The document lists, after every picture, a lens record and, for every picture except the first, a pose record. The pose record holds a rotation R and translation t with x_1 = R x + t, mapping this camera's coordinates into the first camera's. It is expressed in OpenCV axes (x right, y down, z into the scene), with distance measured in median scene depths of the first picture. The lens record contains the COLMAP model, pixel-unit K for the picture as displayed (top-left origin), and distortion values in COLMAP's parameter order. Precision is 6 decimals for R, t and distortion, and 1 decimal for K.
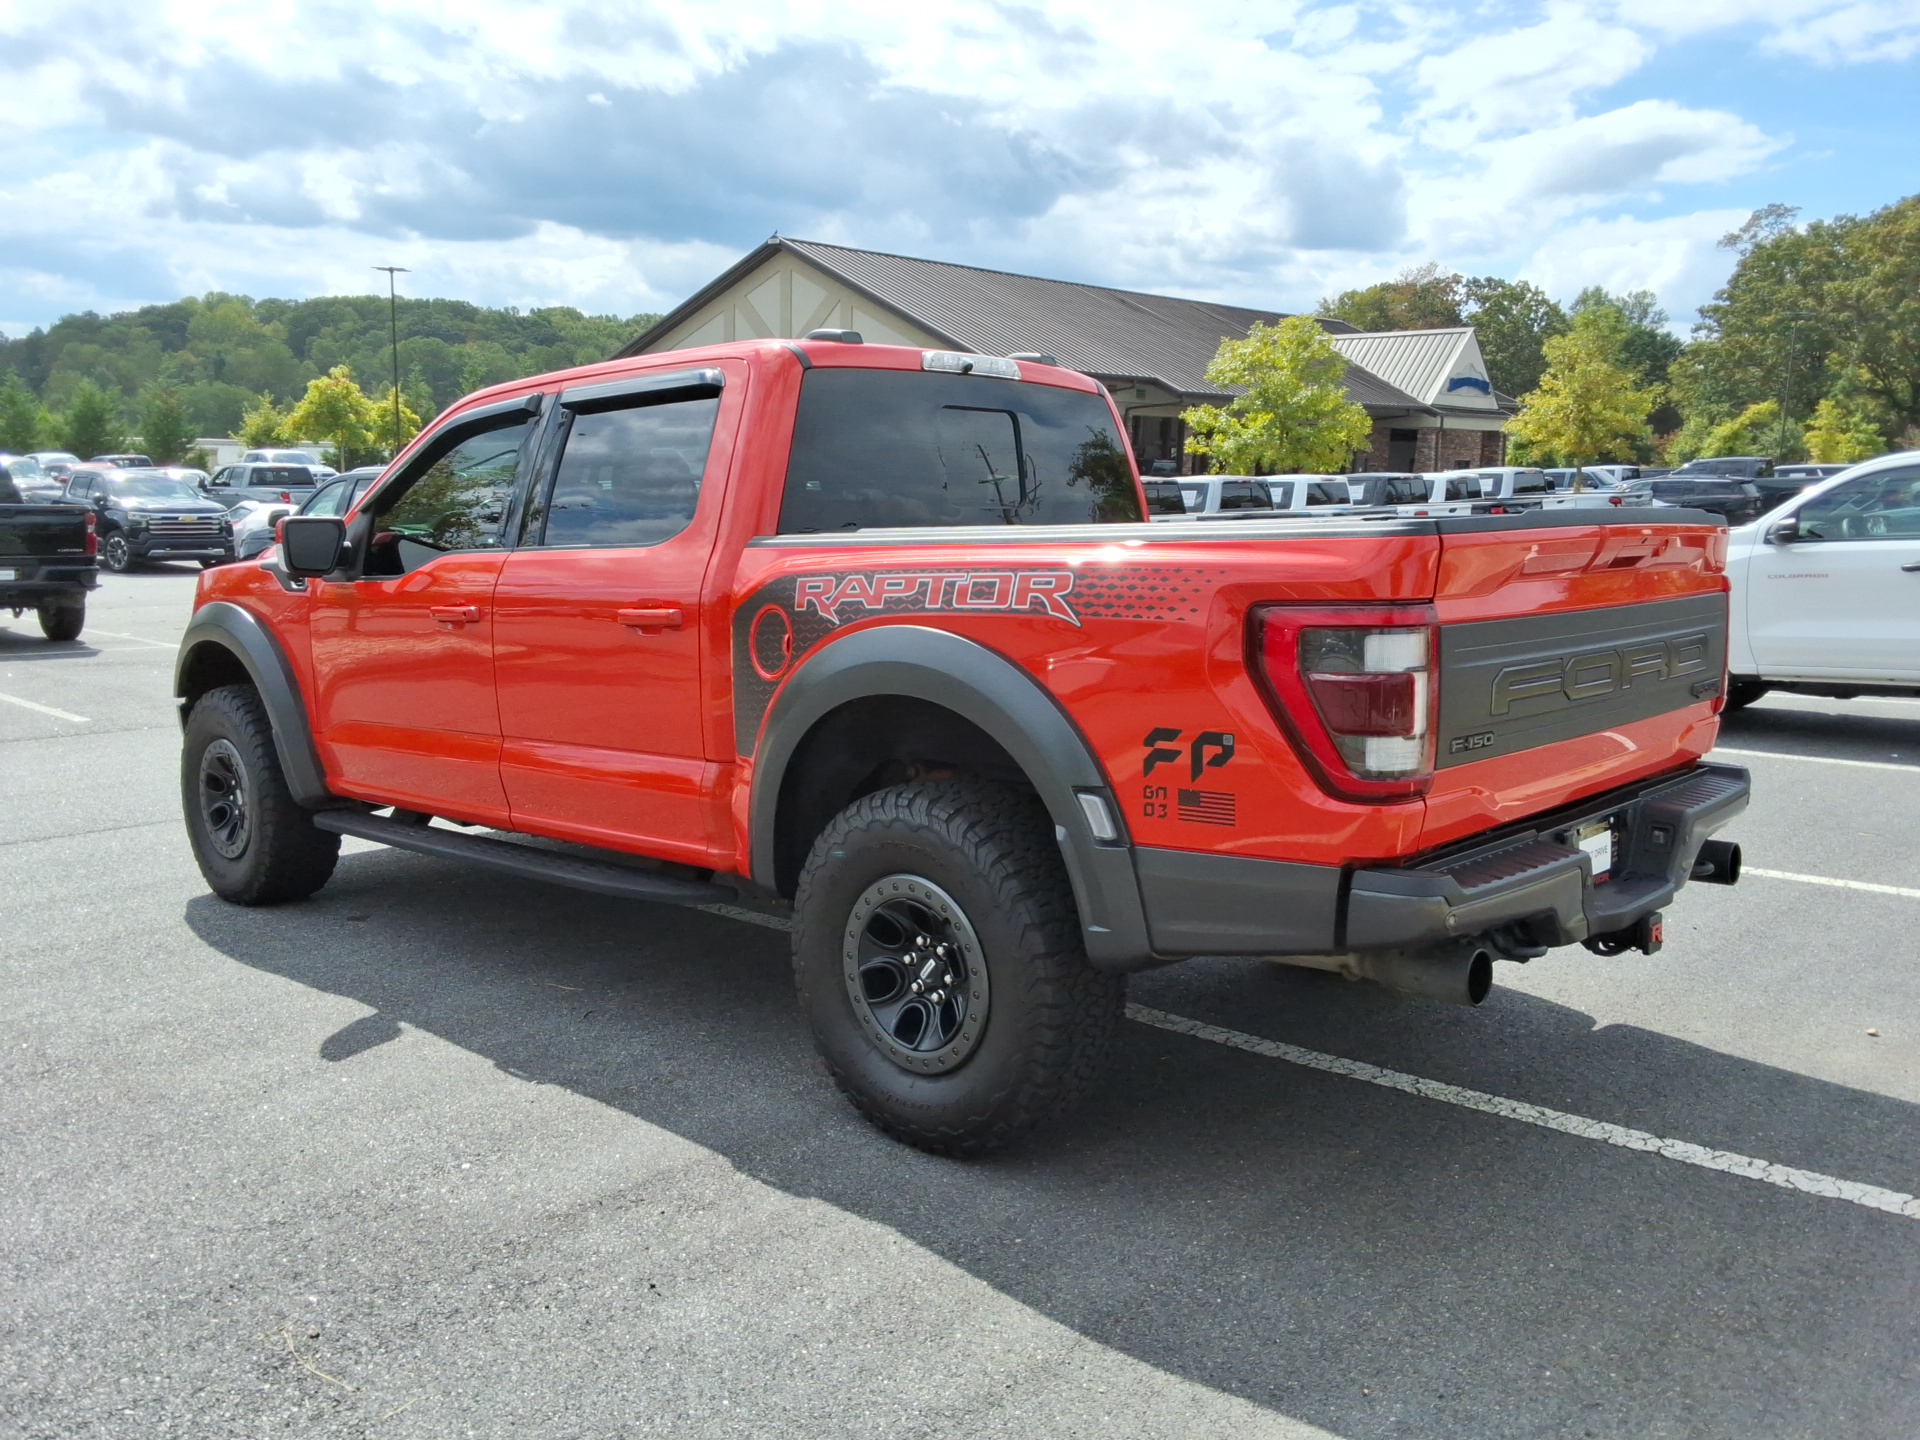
lens RADIAL K [[1536.3, 0, 976.6], [0, 1536.3, 713.9], [0, 0, 1]] dist [0.094428, -0.142158]
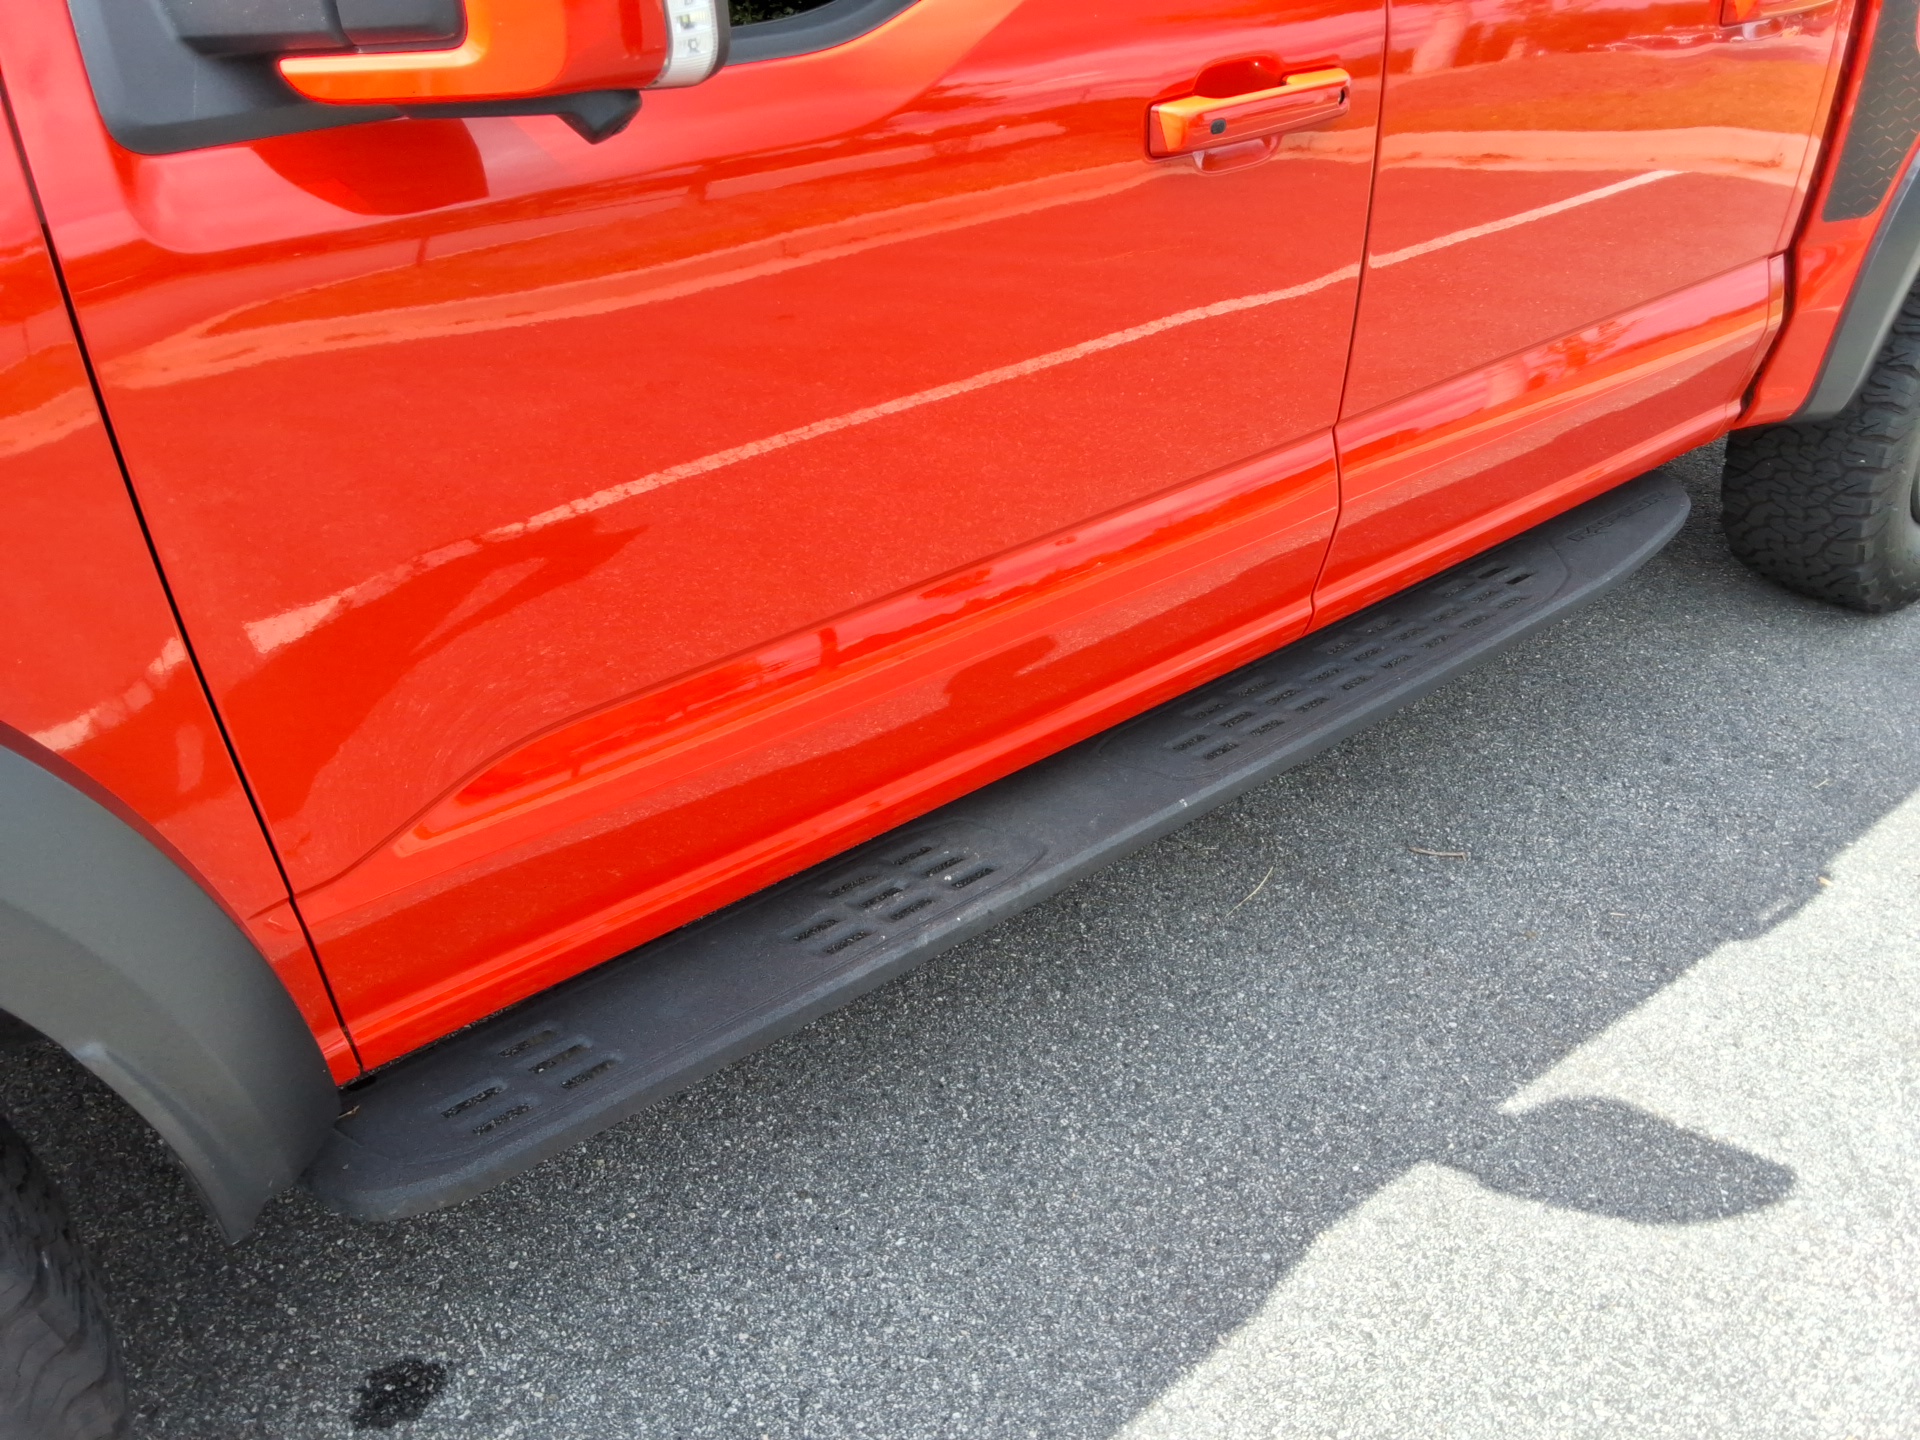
lens RADIAL K [[1536.3, 0, 962.9], [0, 1536.3, 708.0], [0, 0, 1]] dist [0.094428, -0.142158]
pose [[0.156171, -0.498562, 0.852670, -0.671772], [0.123066, 0.866357, 0.484025, -0.117382], [-0.980033, 0.029345, 0.196656, 1.010180]]
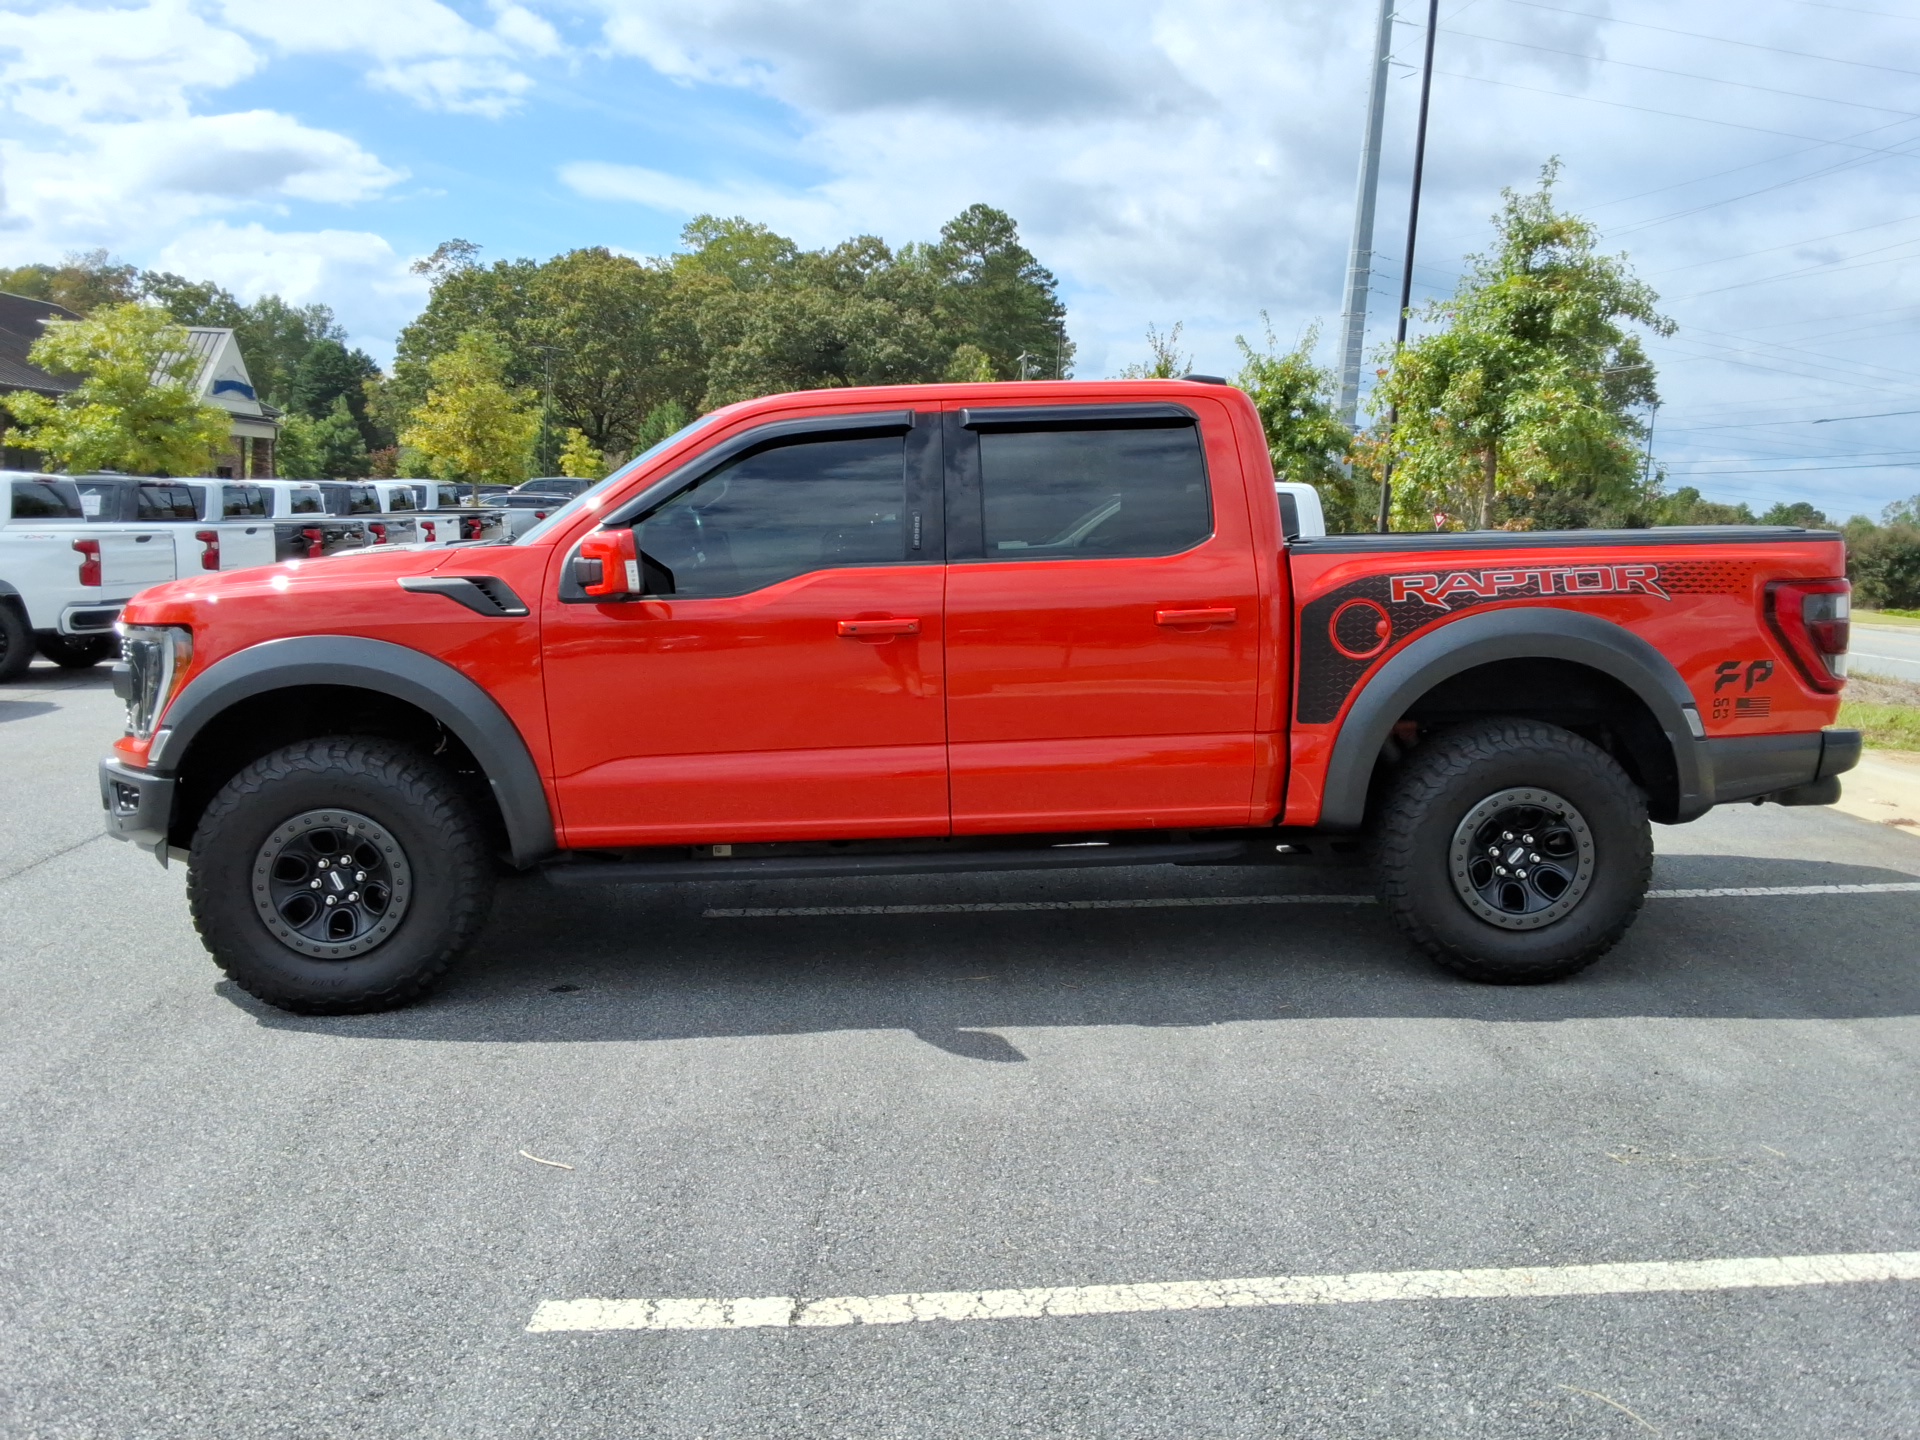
lens RADIAL K [[1536.3, 0, 959.8], [0, 1536.3, 717.1], [0, 0, 1]] dist [0.094428, -0.142158]
pose [[0.701145, -0.082467, 0.708234, -1.010951], [0.086131, 0.995811, 0.030684, -0.032690], [-0.707797, 0.039487, 0.705311, 0.272202]]
